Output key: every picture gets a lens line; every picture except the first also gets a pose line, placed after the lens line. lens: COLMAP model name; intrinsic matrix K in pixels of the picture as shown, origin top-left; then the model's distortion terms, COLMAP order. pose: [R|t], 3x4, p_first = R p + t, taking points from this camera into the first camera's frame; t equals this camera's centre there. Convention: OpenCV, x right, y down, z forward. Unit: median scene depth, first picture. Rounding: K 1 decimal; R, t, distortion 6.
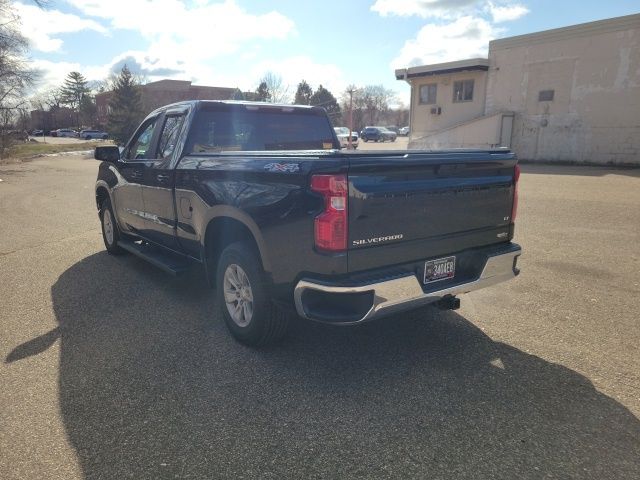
lens RADIAL K [[477.4, 0, 326.4], [0, 477.4, 245.1], [0, 0, 1]] dist [0.053397, -0.038358]
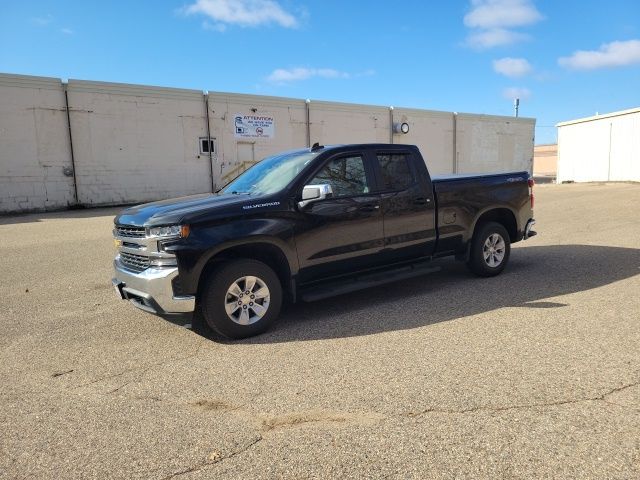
lens RADIAL K [[477.4, 0, 326.3], [0, 477.4, 228.7], [0, 0, 1]] dist [0.053397, -0.038358]
pose [[0.046152, -0.111995, 0.992636, -0.338915], [0.253028, 0.962600, 0.096842, -0.053148], [-0.966357, 0.246695, 0.072764, 0.241066]]
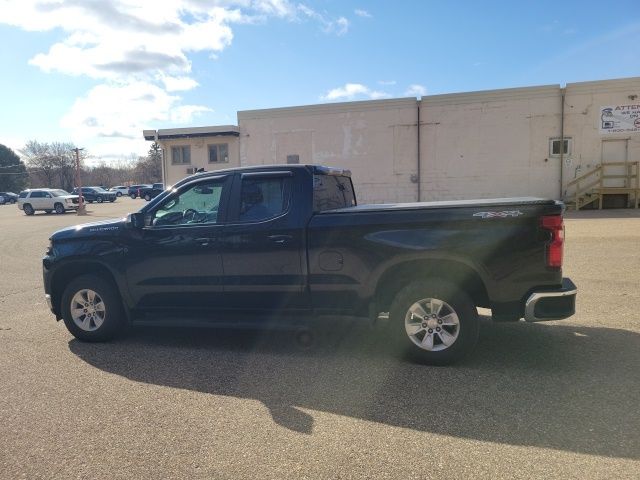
lens RADIAL K [[477.4, 0, 326.2], [0, 477.4, 227.6], [0, 0, 1]] dist [0.053397, -0.038358]
pose [[0.816935, -0.068442, 0.572654, -0.173778], [0.155216, 0.982389, -0.104015, -0.007914], [-0.555450, 0.173858, 0.813172, 0.021679]]
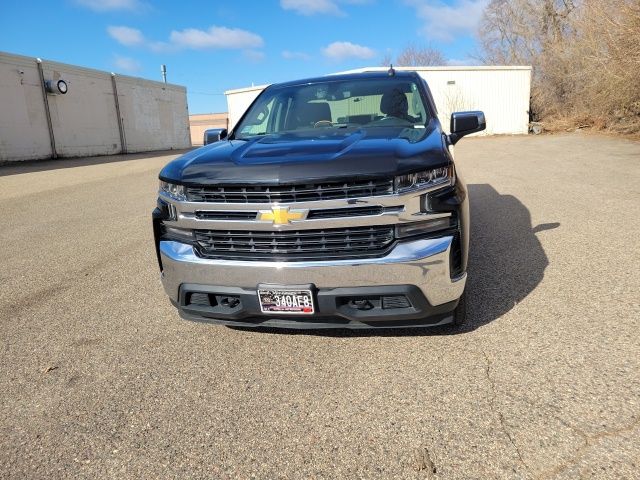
lens RADIAL K [[477.4, 0, 325.6], [0, 477.4, 231.5], [0, 0, 1]] dist [0.053397, -0.038358]
pose [[-0.657622, -0.118144, 0.744026, -0.220242], [0.221337, 0.913738, 0.340725, -0.084275], [-0.720099, 0.388749, -0.574745, 0.412895]]
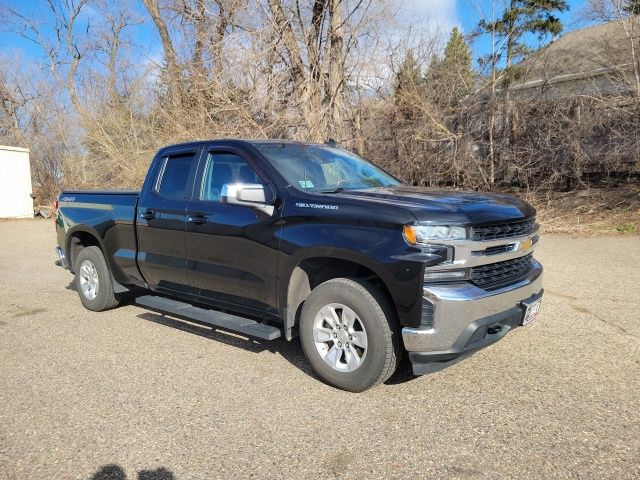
lens RADIAL K [[477.4, 0, 318.8], [0, 477.4, 228.7], [0, 0, 1]] dist [0.053397, -0.038358]
pose [[-0.977415, 0.049108, -0.205542, -0.027394], [-0.012581, 0.957379, 0.288560, -0.098802], [0.210952, 0.284629, -0.935139, 0.481431]]
